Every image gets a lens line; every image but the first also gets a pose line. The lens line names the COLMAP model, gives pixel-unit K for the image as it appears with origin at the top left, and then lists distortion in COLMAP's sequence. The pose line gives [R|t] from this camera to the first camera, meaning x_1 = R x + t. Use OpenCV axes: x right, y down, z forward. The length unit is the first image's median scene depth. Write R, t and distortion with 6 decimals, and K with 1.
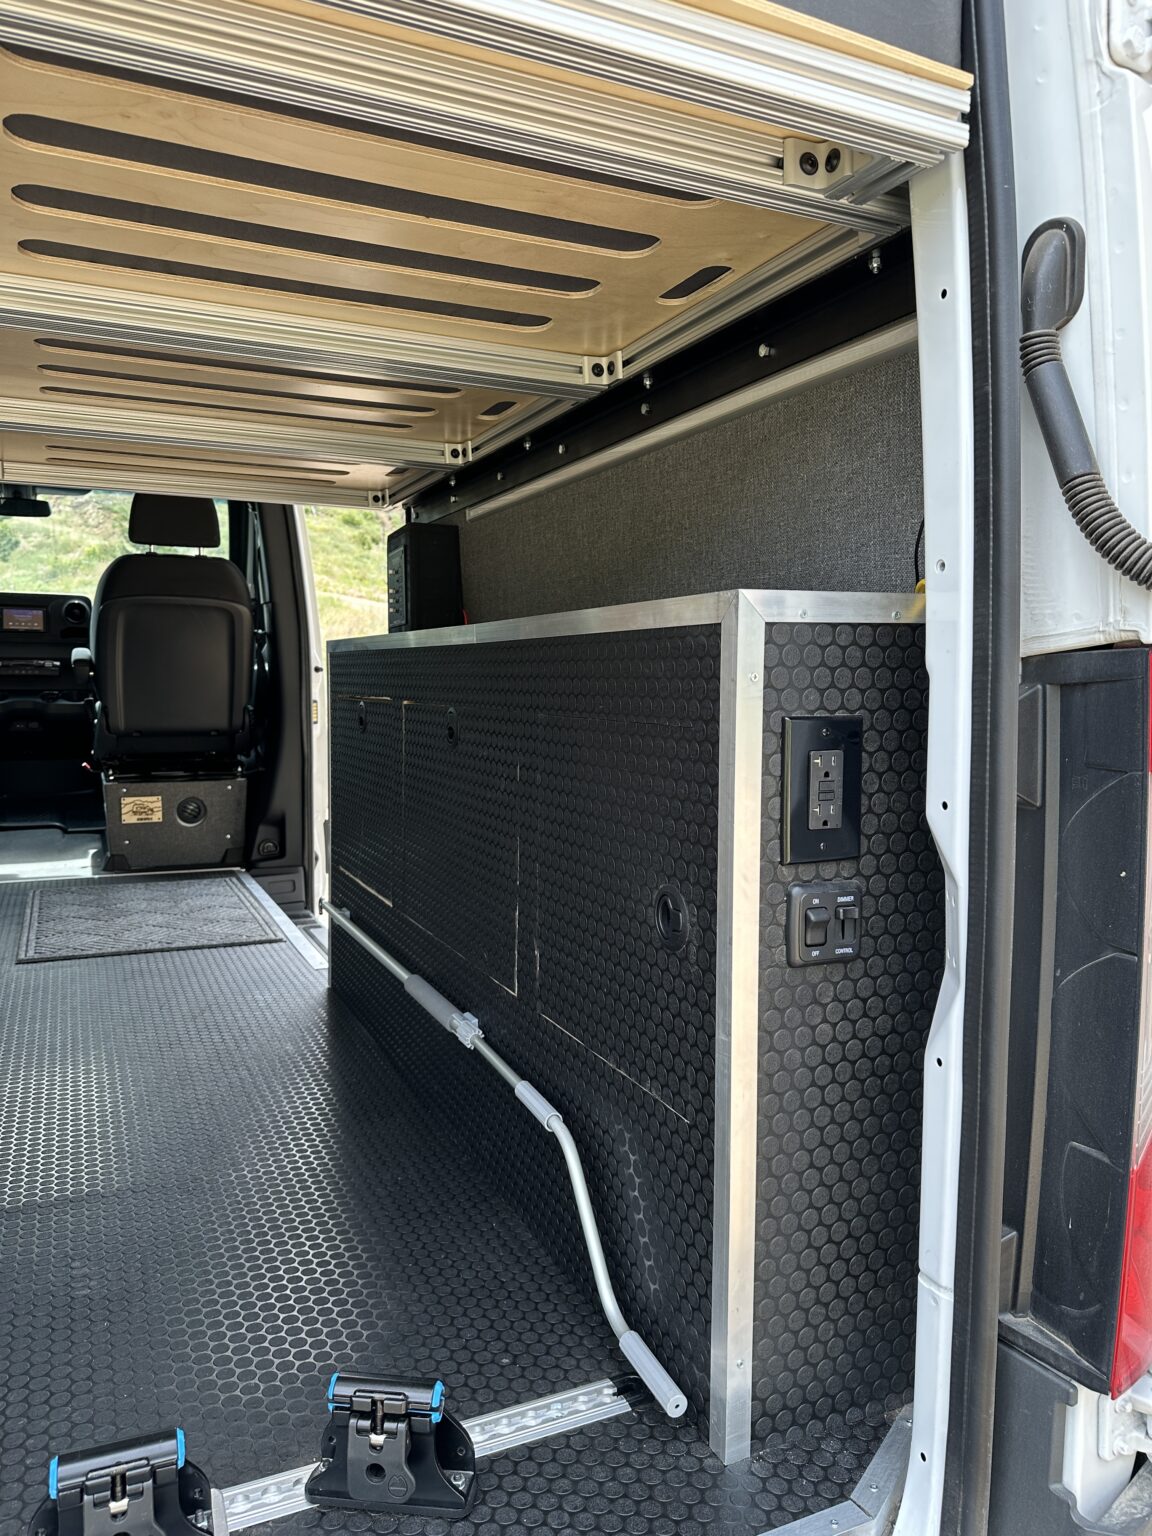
lens RADIAL K [[1079.6, 0, 570.7], [0, 1079.6, 760.5], [0, 0, 1]] dist [0.115597, -0.143149]
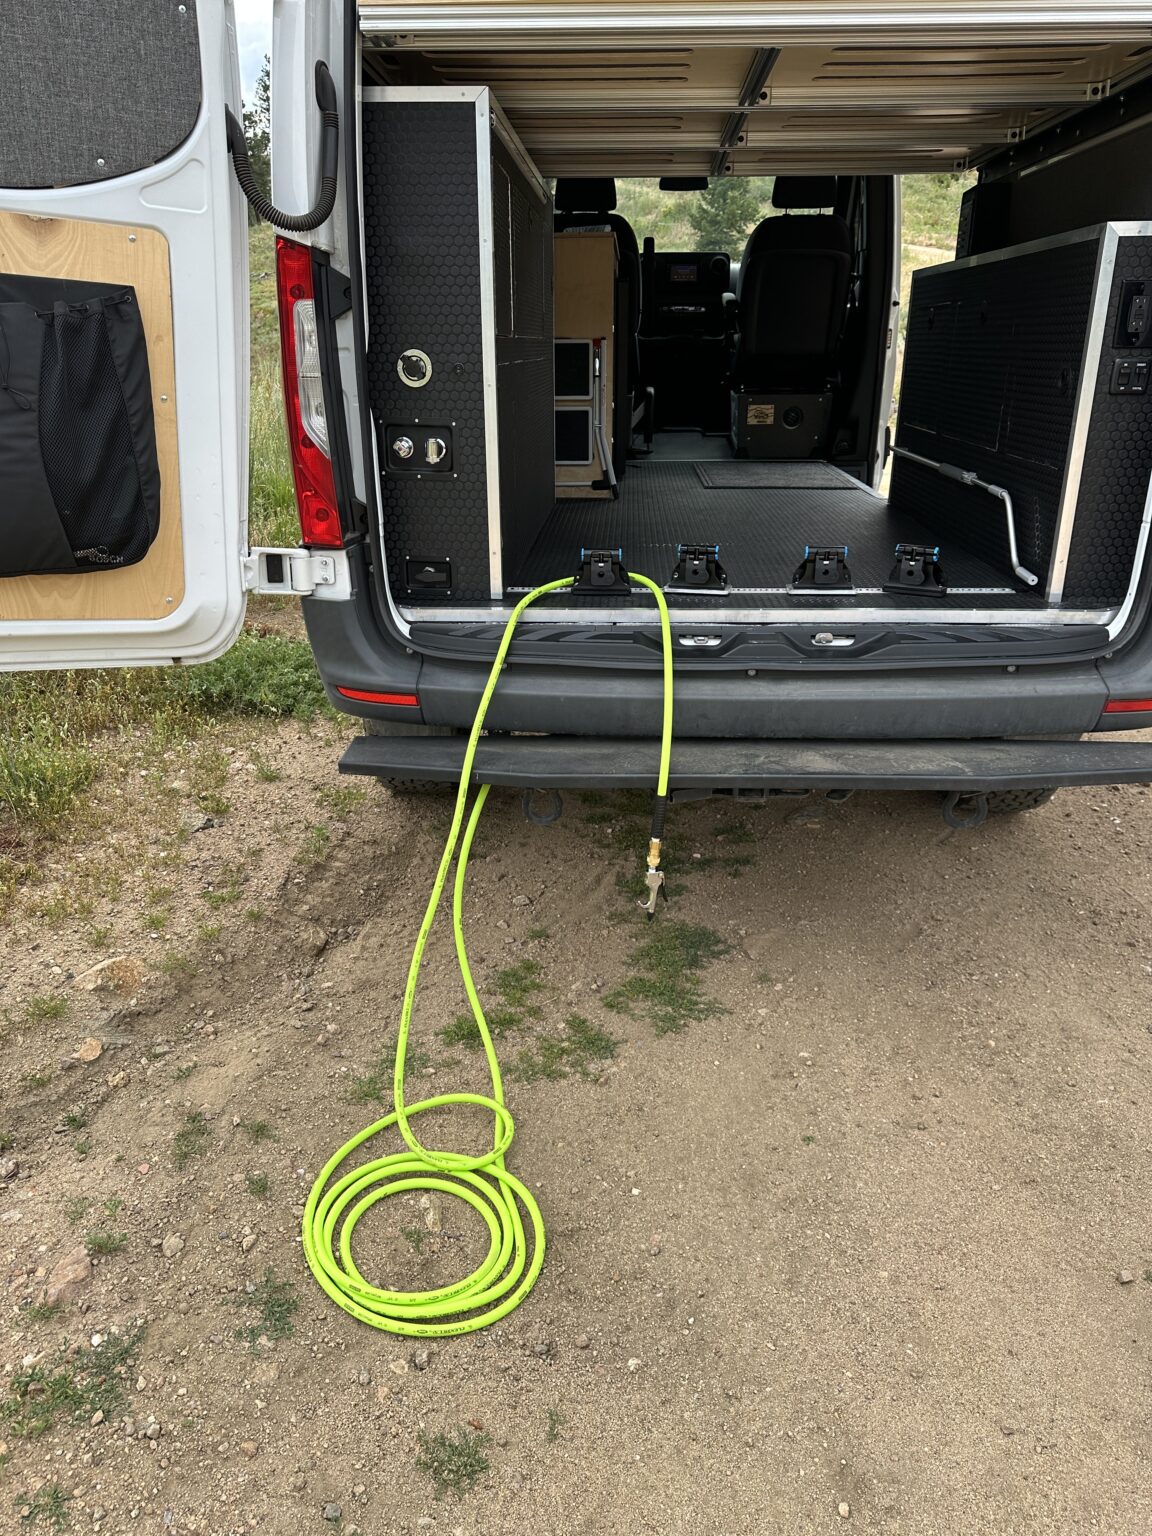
lens RADIAL K [[1088.0, 0, 577.3], [0, 1088.0, 773.7], [0, 0, 1]] dist [0.041448, -0.039234]
pose [[0.890785, 0.158220, -0.425992, 0.143121], [-0.026922, 0.954158, 0.298092, 0.132932], [0.453628, -0.254067, 0.854208, -0.816420]]
